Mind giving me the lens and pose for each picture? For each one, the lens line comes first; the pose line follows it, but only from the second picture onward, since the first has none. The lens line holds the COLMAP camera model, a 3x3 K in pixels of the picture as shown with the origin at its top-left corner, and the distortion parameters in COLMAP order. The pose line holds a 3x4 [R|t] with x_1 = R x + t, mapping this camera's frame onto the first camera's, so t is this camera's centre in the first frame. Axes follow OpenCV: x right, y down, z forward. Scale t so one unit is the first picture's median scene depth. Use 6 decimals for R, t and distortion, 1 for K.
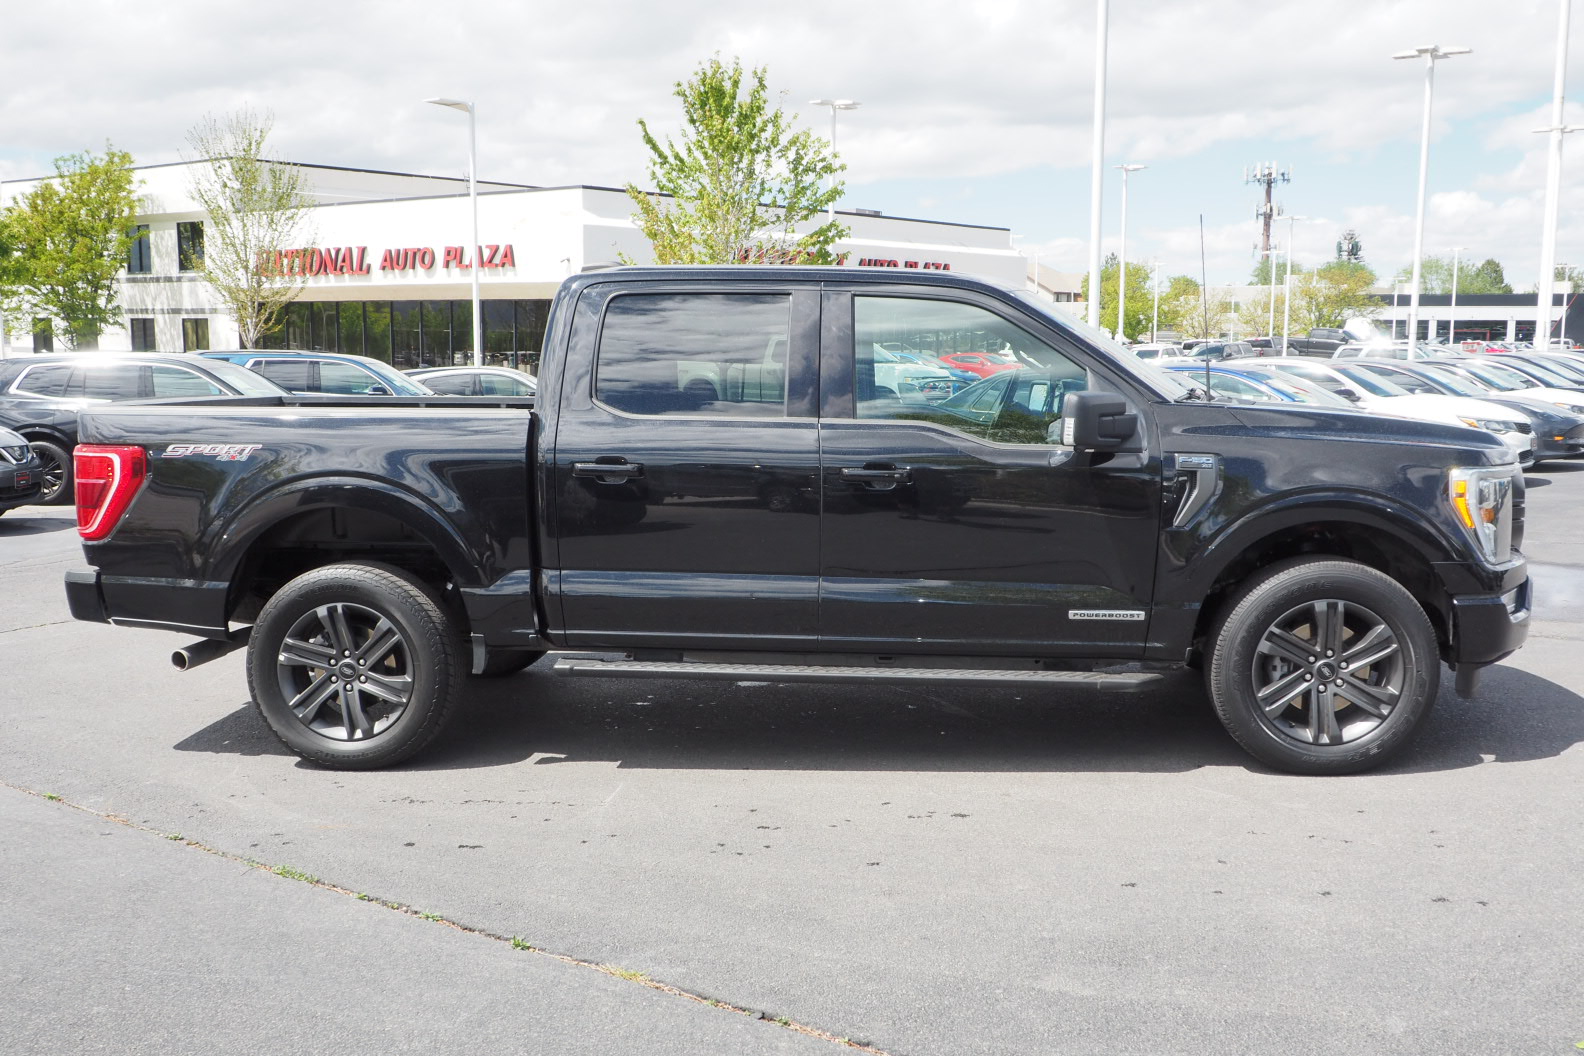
lens RADIAL K [[1483.7, 0, 811.7], [0, 1483.7, 491.6], [0, 0, 1]] dist [-0.016225, 0.000000]
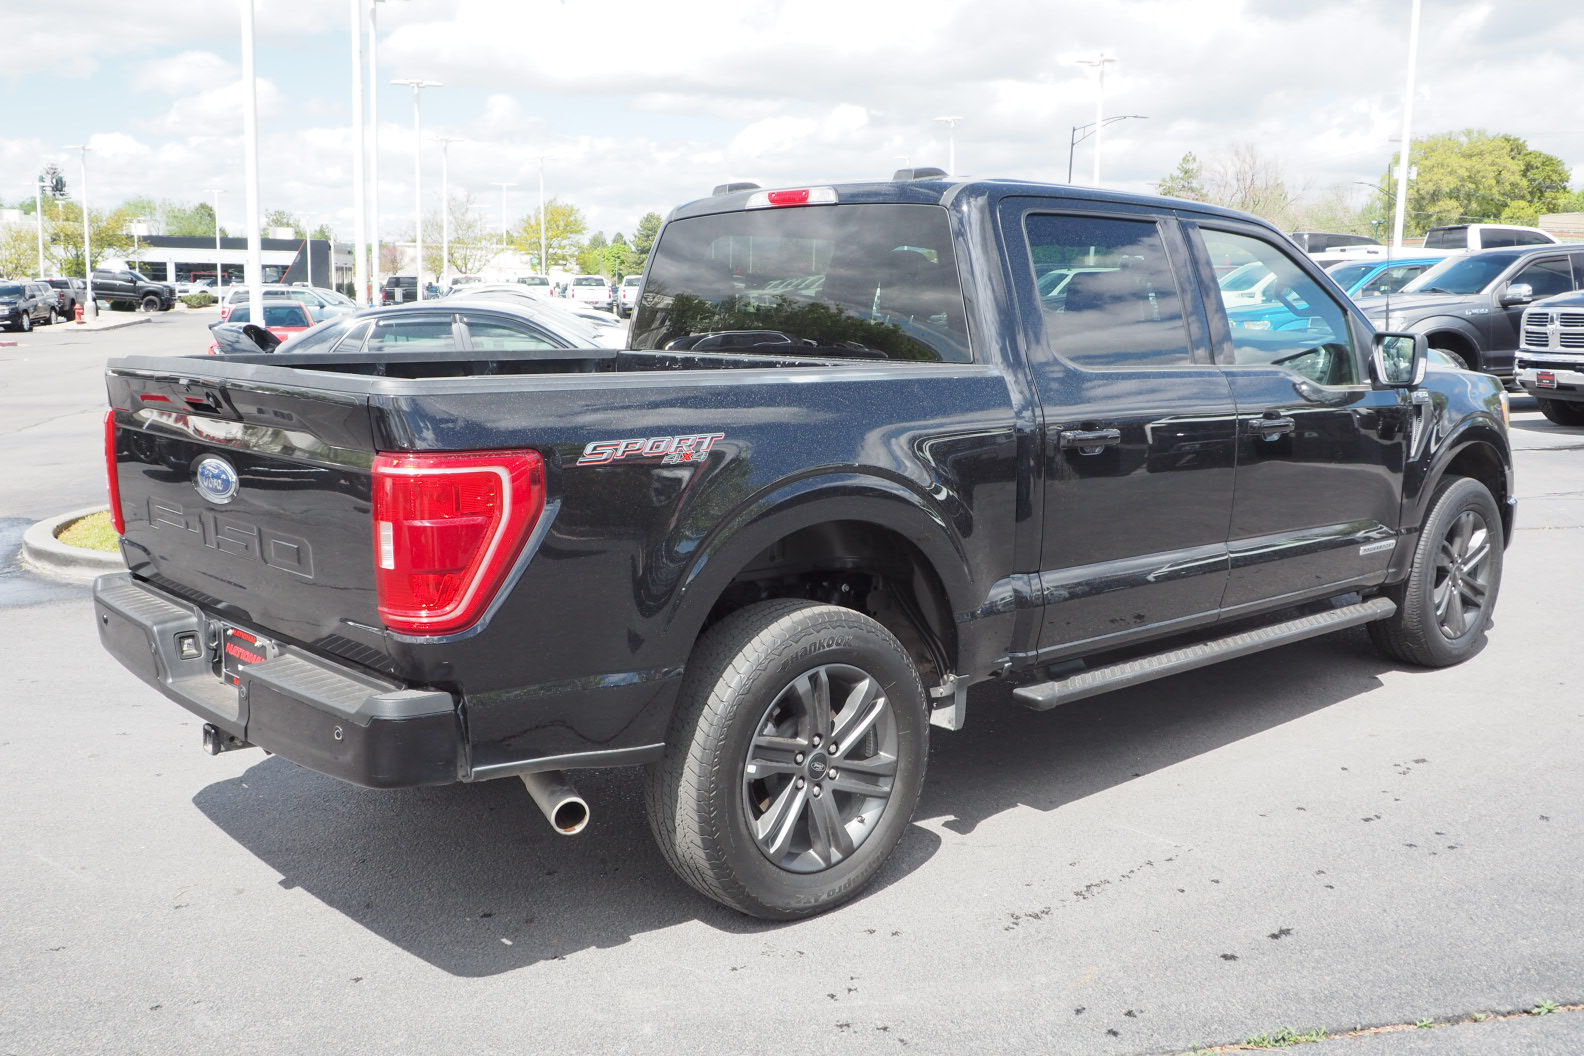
lens RADIAL K [[1483.7, 0, 788.0], [0, 1483.7, 516.3], [0, 0, 1]] dist [-0.016225, 0.000000]
pose [[0.684707, -0.100085, 0.721914, -0.702751], [0.061061, 0.994921, 0.080020, -0.039432], [-0.726257, -0.010710, 0.687340, 0.493296]]
